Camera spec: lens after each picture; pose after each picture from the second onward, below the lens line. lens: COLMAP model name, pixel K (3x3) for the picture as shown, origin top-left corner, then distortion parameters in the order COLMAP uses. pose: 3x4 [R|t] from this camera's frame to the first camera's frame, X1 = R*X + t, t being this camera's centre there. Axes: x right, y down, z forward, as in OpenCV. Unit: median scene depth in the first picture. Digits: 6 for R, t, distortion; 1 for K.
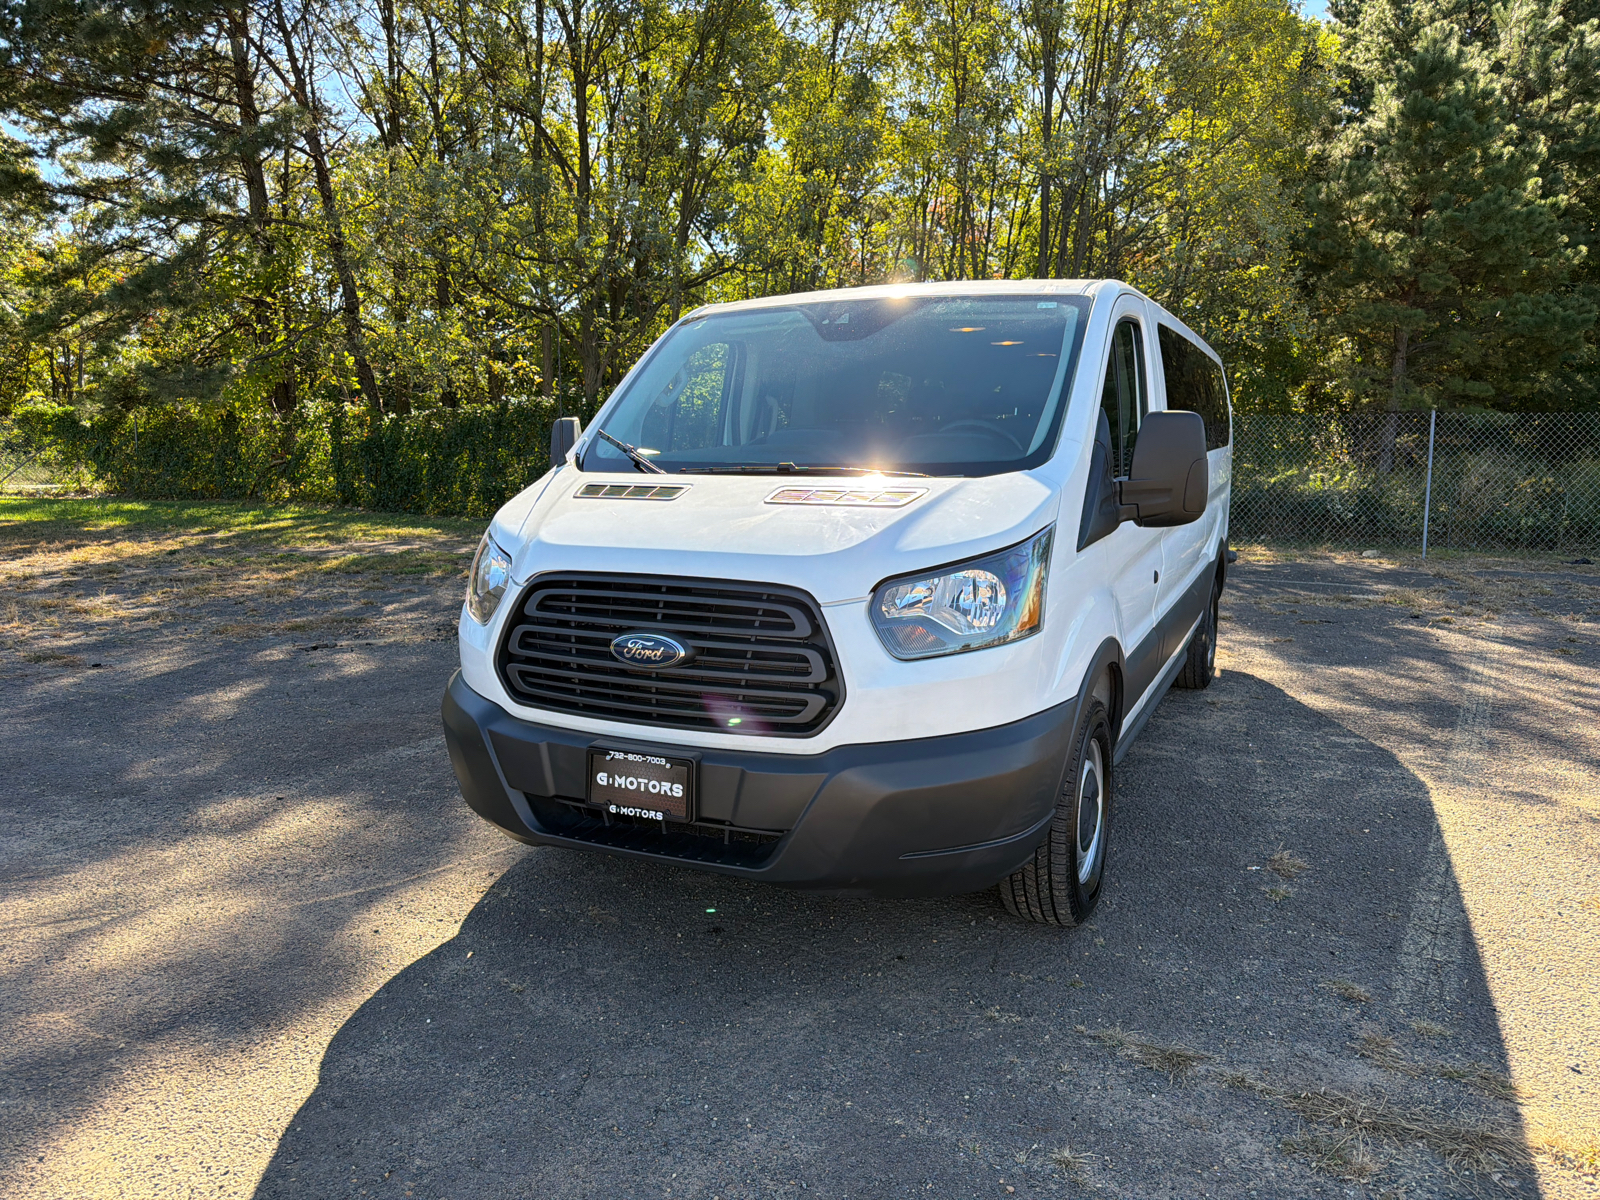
lens RADIAL K [[1146.9, 0, 803.6], [0, 1146.9, 600.2], [0, 0, 1]] dist [0.043621, -0.048366]
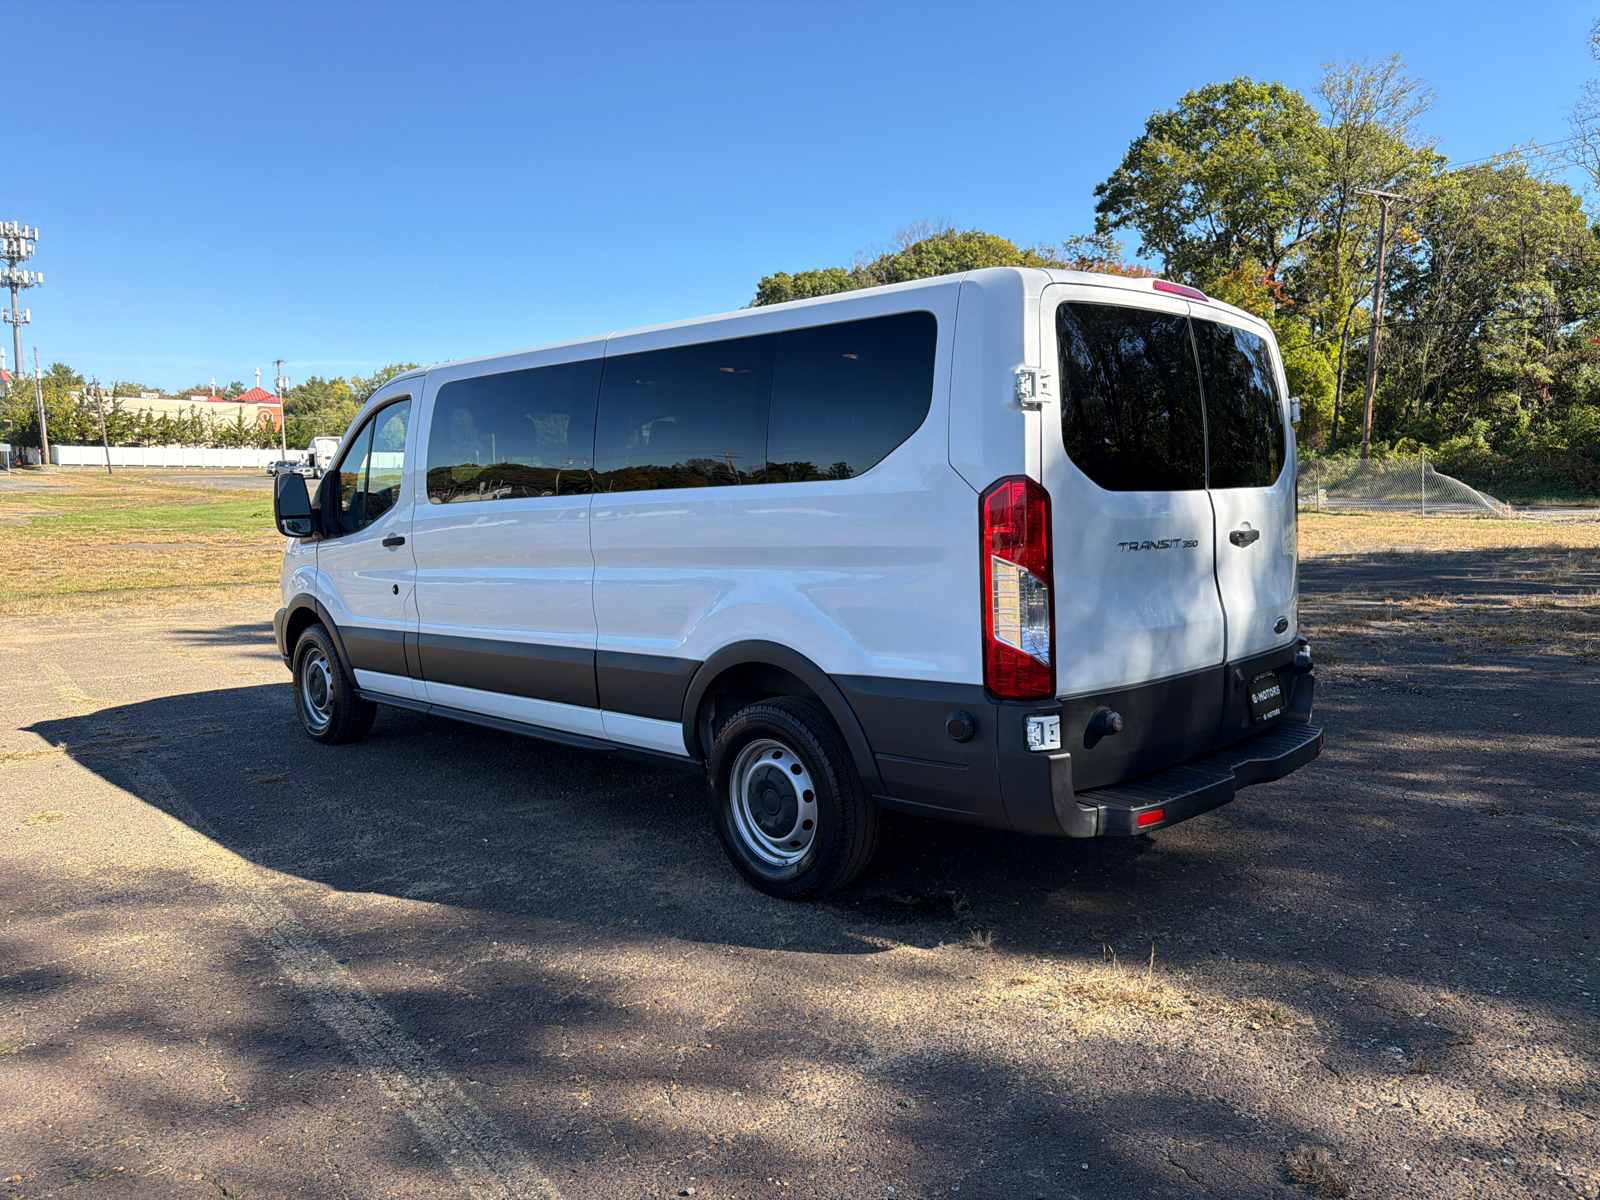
lens RADIAL K [[1146.9, 0, 802.7], [0, 1146.9, 595.5], [0, 0, 1]] dist [0.043621, -0.048366]
pose [[-0.332535, 0.087524, -0.939021, 1.723939], [-0.111763, 0.985011, 0.131389, -0.295347], [0.936445, 0.148639, -0.317768, 2.307384]]
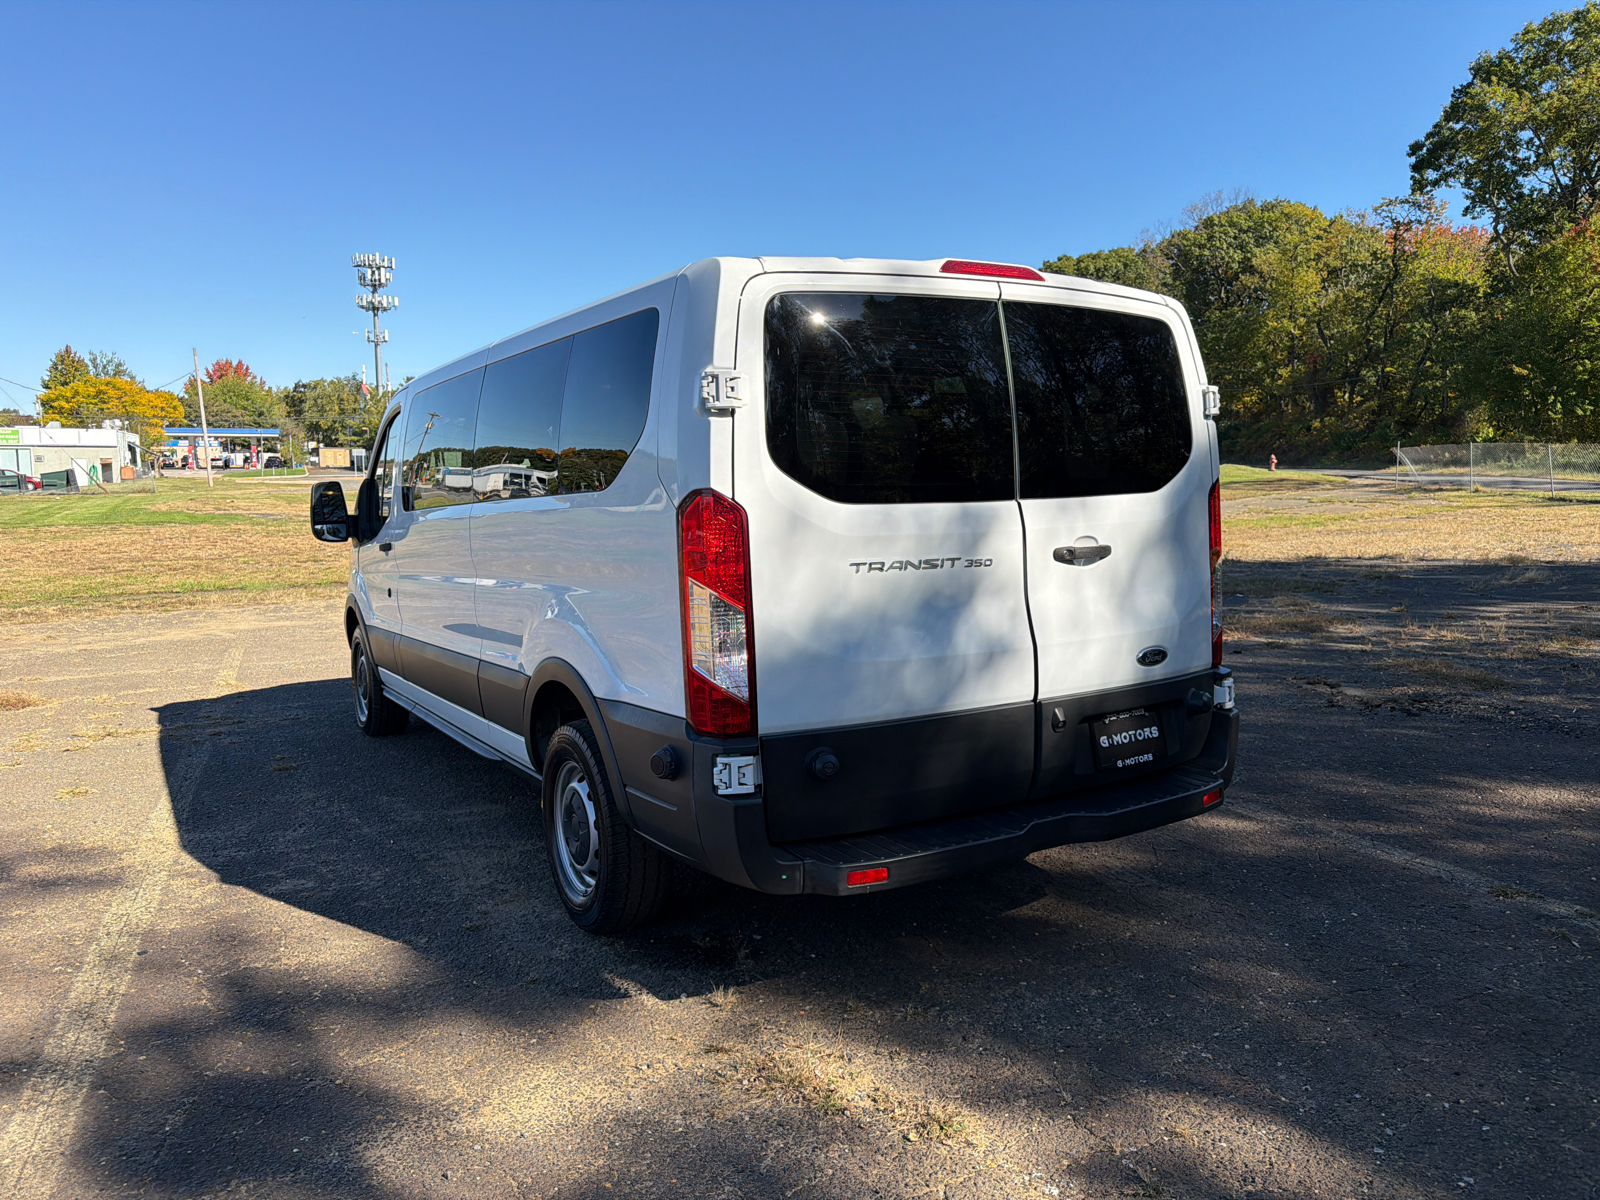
lens RADIAL K [[1146.9, 0, 797.4], [0, 1146.9, 590.3], [0, 0, 1]] dist [0.043621, -0.048366]
pose [[-0.561428, 0.082516, -0.823401, 1.451877], [-0.088827, 0.983258, 0.159102, -0.352946], [0.822744, 0.162464, -0.544699, 2.671984]]
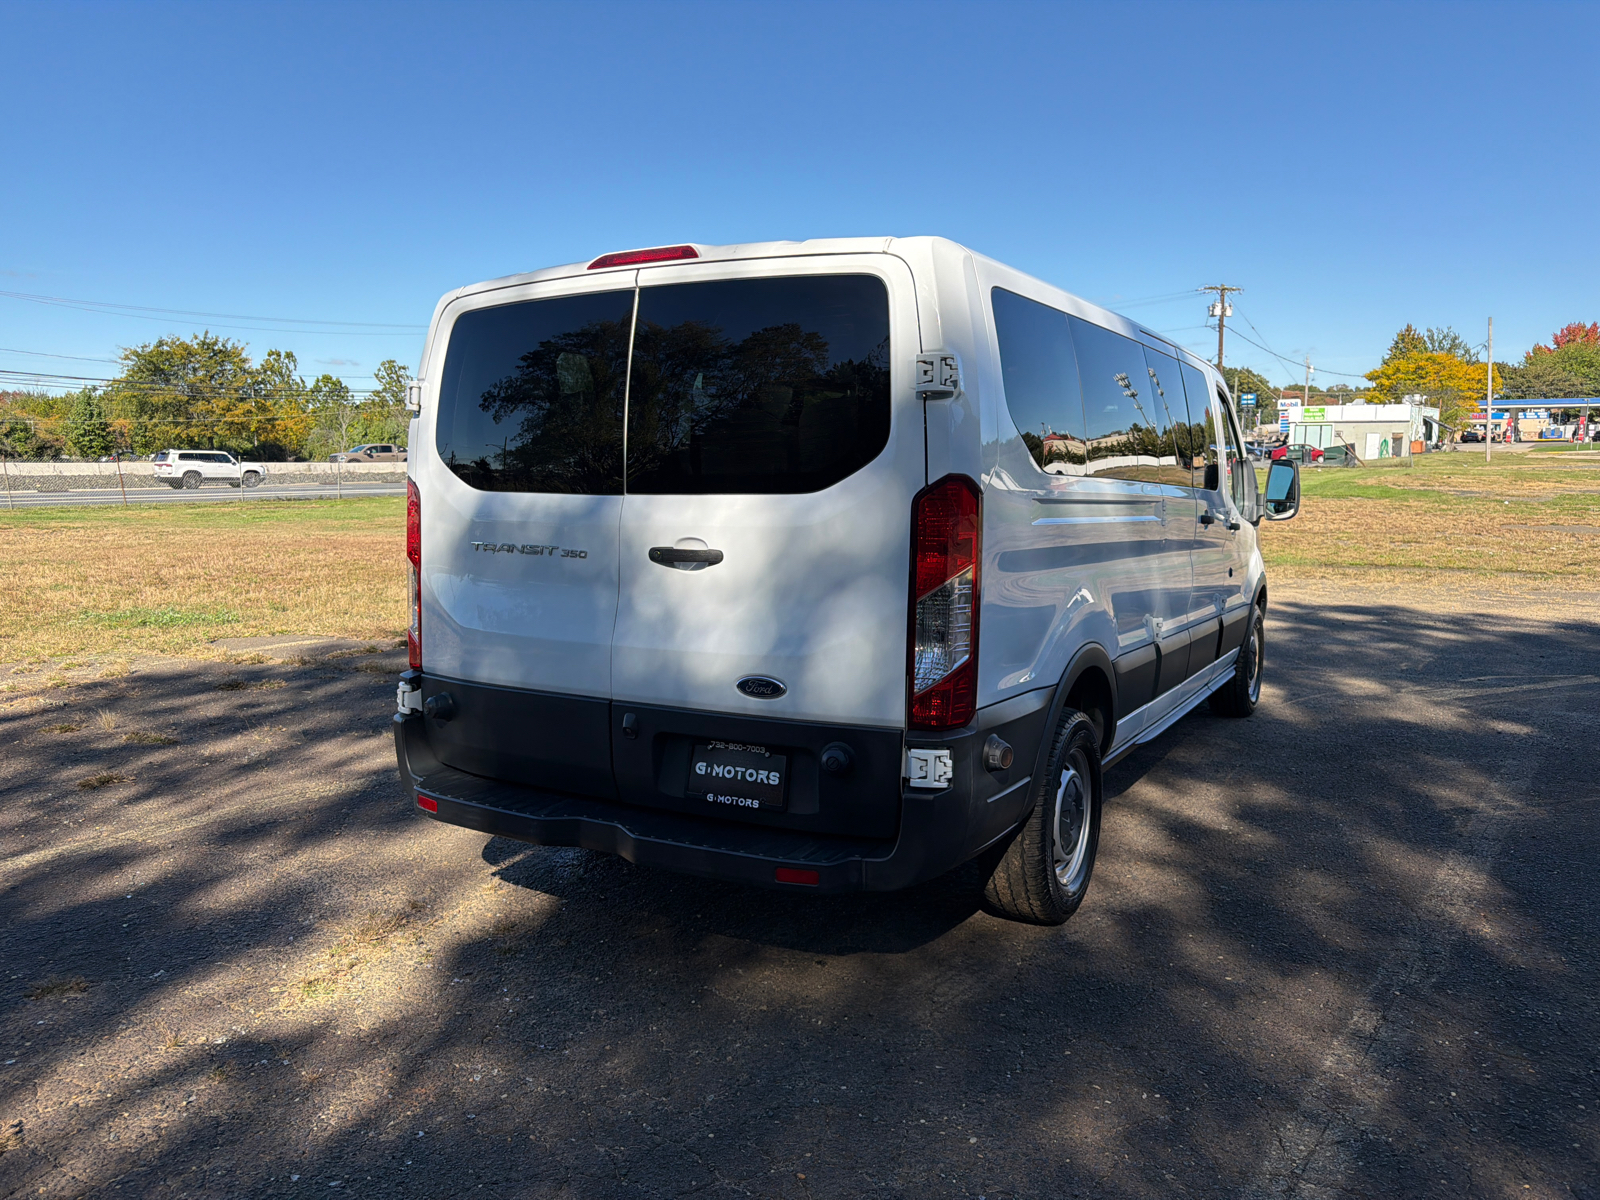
lens RADIAL K [[1146.9, 0, 803.8], [0, 1146.9, 599.0], [0, 0, 1]] dist [0.043621, -0.048366]
pose [[-0.996514, -0.014516, 0.082149, 0.374953], [0.005398, 0.971460, 0.237142, -0.425654], [-0.083247, 0.236758, -0.967996, 3.179331]]
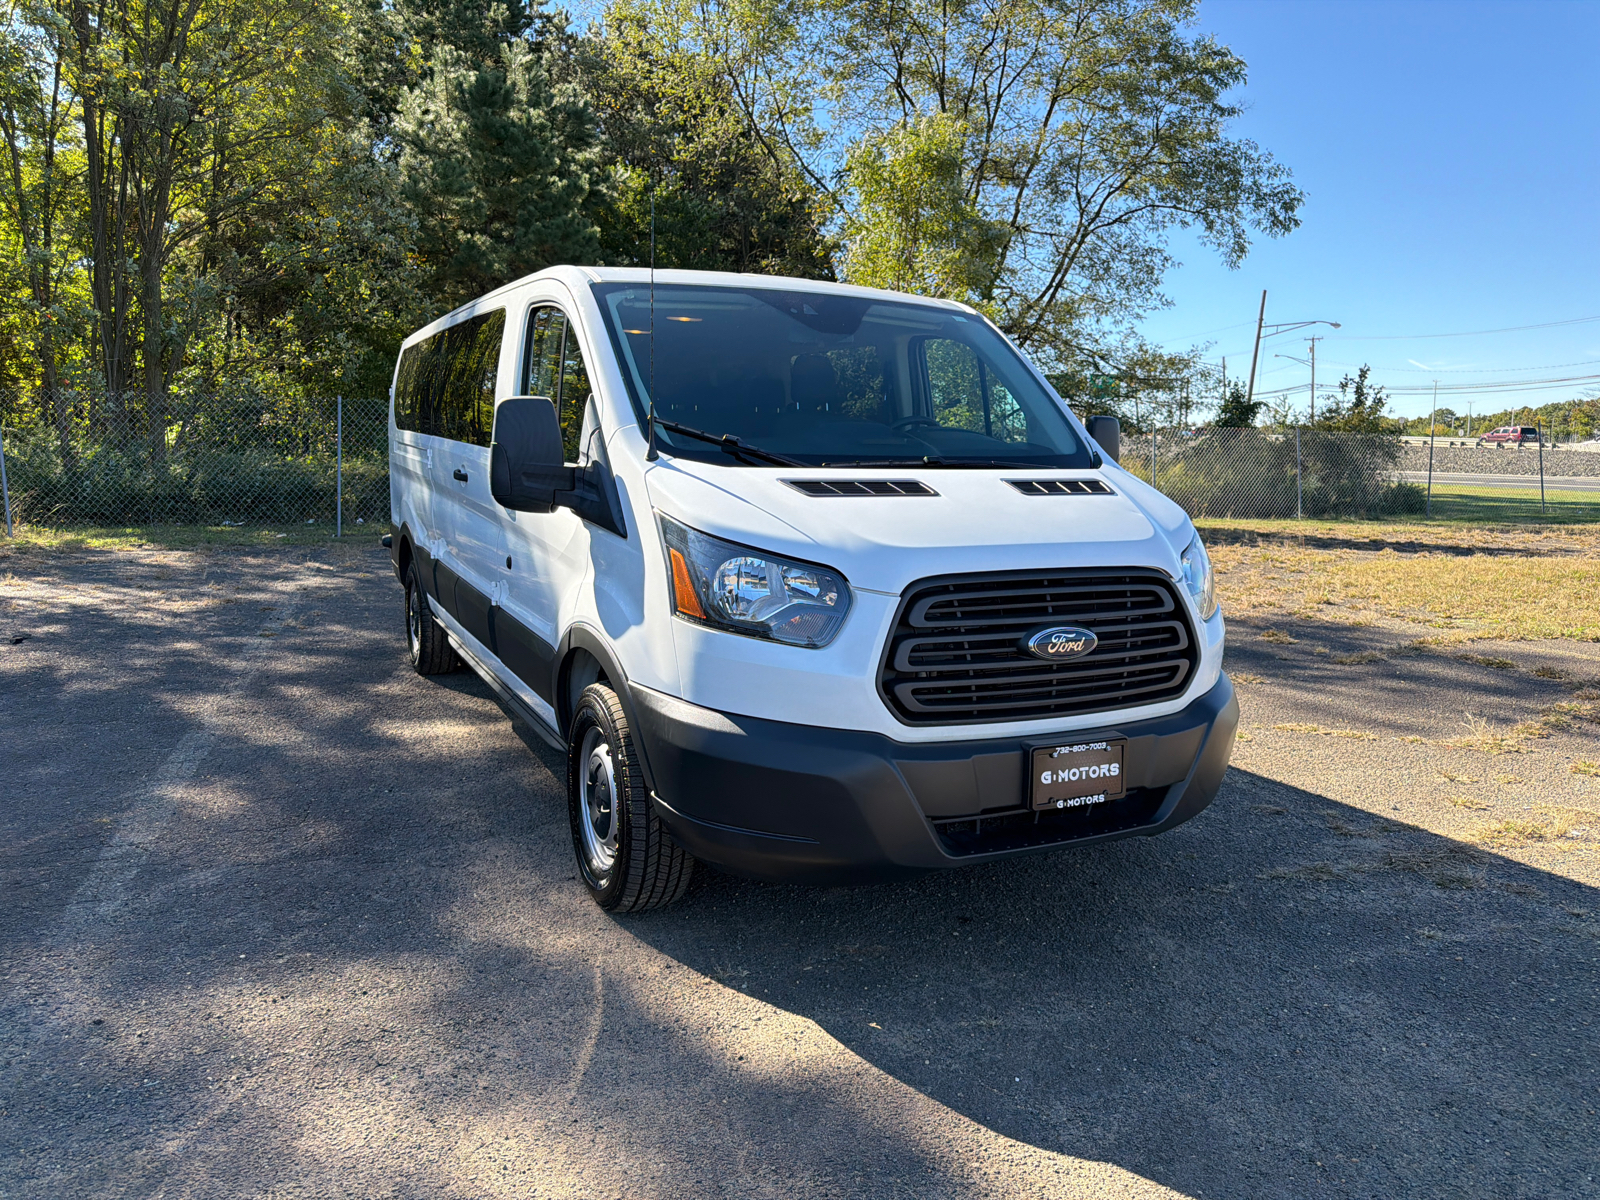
lens RADIAL K [[1146.9, 0, 806.6], [0, 1146.9, 604.0], [0, 0, 1]] dist [0.043621, -0.048366]
pose [[0.619317, -0.104152, 0.778203, -0.893851], [0.089751, 0.994057, 0.061615, -0.062133], [-0.779995, 0.031686, 0.624984, 0.452598]]
